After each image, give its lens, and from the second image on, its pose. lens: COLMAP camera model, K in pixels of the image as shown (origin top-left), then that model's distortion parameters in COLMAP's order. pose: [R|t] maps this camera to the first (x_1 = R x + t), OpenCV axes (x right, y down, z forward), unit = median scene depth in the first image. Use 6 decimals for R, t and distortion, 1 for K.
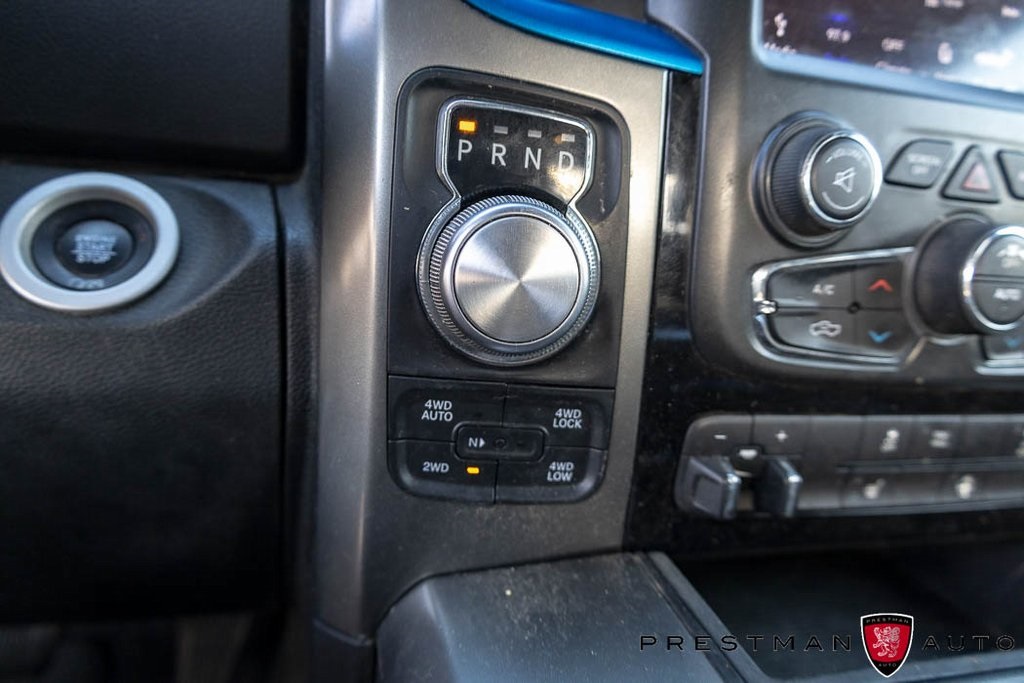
lens RADIAL K [[661.4, 0, 501.5], [0, 661.4, 345.7], [0, 0, 1]] dist [-0.004229, 0.011977]
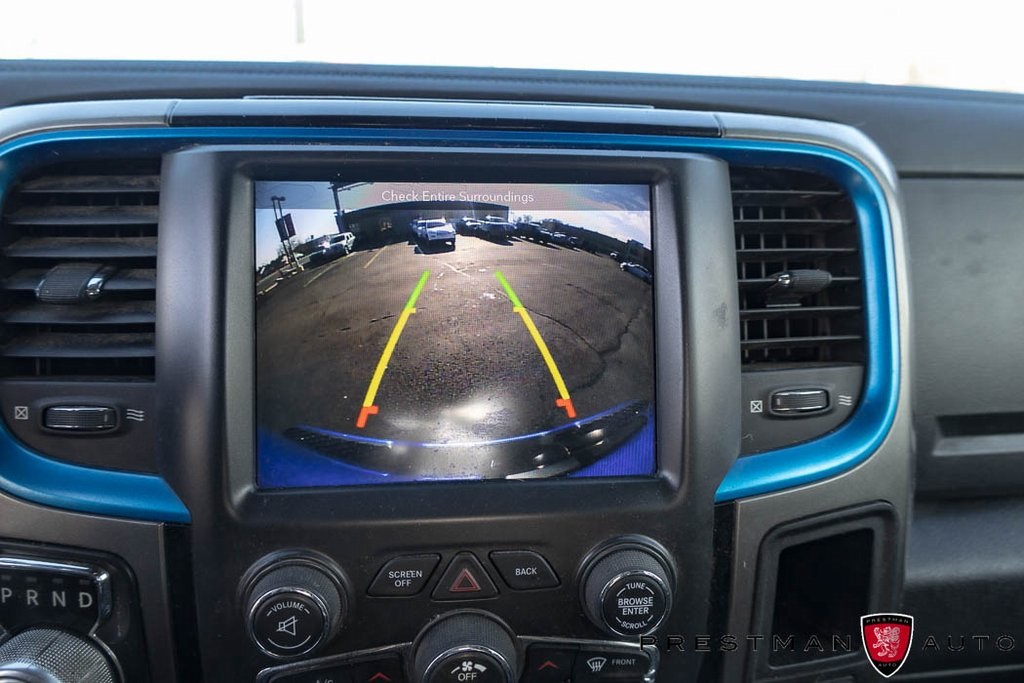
lens RADIAL K [[661.4, 0, 518.6], [0, 661.4, 337.2], [0, 0, 1]] dist [-0.004229, 0.011977]
pose [[0.985178, -0.029793, -0.168930, 1.035189], [0.034829, 0.999030, 0.026931, -0.712873], [0.167964, -0.032415, 0.985260, -0.078847]]
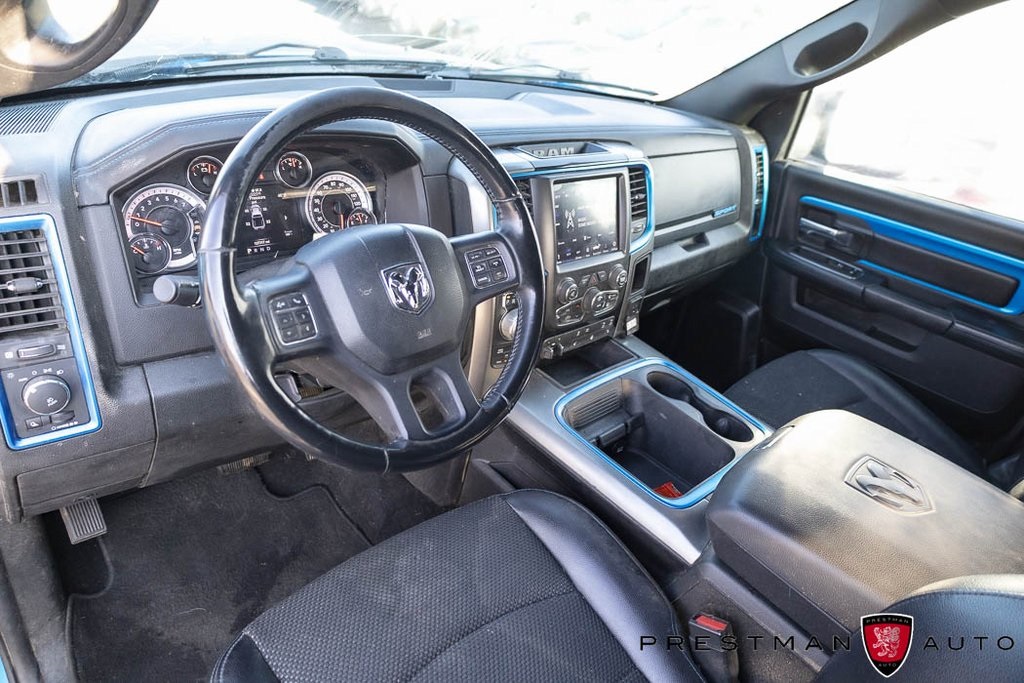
lens RADIAL K [[661.4, 0, 509.6], [0, 661.4, 340.1], [0, 0, 1]] dist [-0.004229, 0.011977]
pose [[0.877391, -0.194289, 0.438676, -2.009254], [0.042224, 0.942057, 0.332785, -1.480120], [-0.477914, -0.273460, 0.834756, -2.833974]]
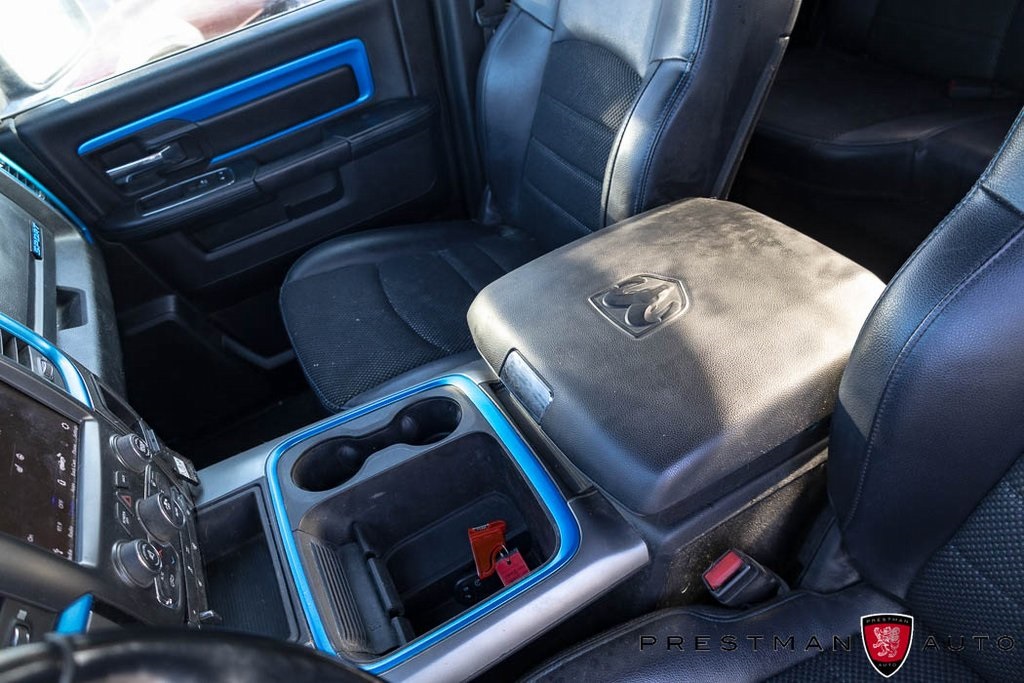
lens RADIAL K [[661.4, 0, 508.3], [0, 661.4, 343.4], [0, 0, 1]] dist [-0.004229, 0.011977]
pose [[-0.238818, -0.676904, 0.696252, -0.901032], [0.392013, 0.588774, 0.706875, -1.766369], [-0.888421, 0.441754, 0.124745, -0.766618]]
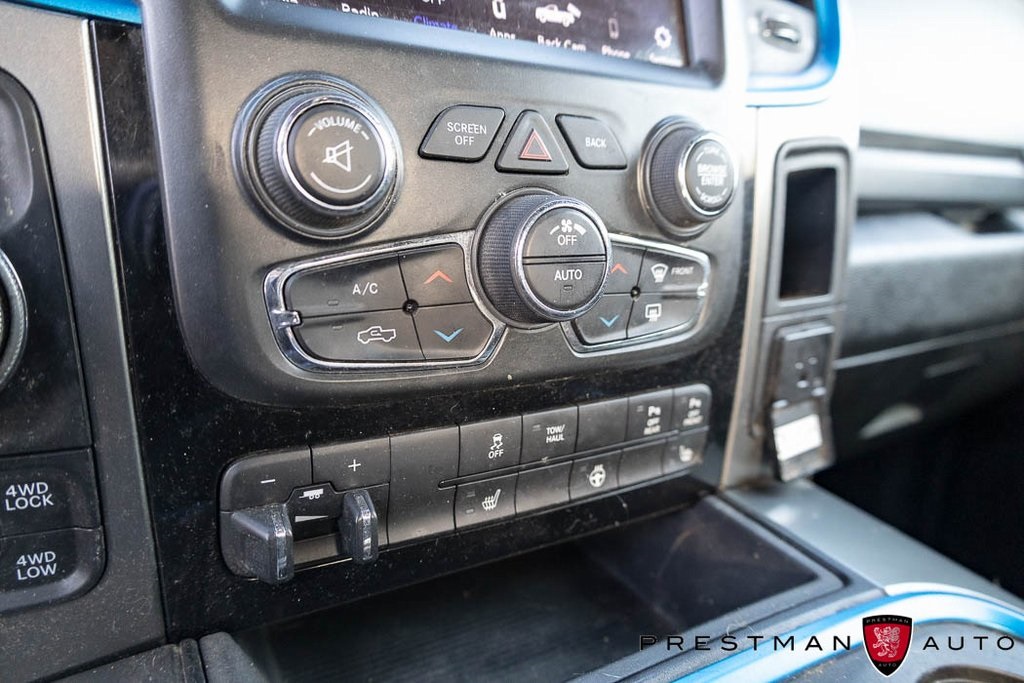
lens RADIAL K [[661.4, 0, 511.7], [0, 661.4, 348.4], [0, 0, 1]] dist [-0.004229, 0.011977]
pose [[0.962991, -0.117504, 0.242572, 0.450514], [0.110705, 0.992986, 0.041520, -0.024667], [-0.245750, -0.013129, 0.969244, 0.145163]]
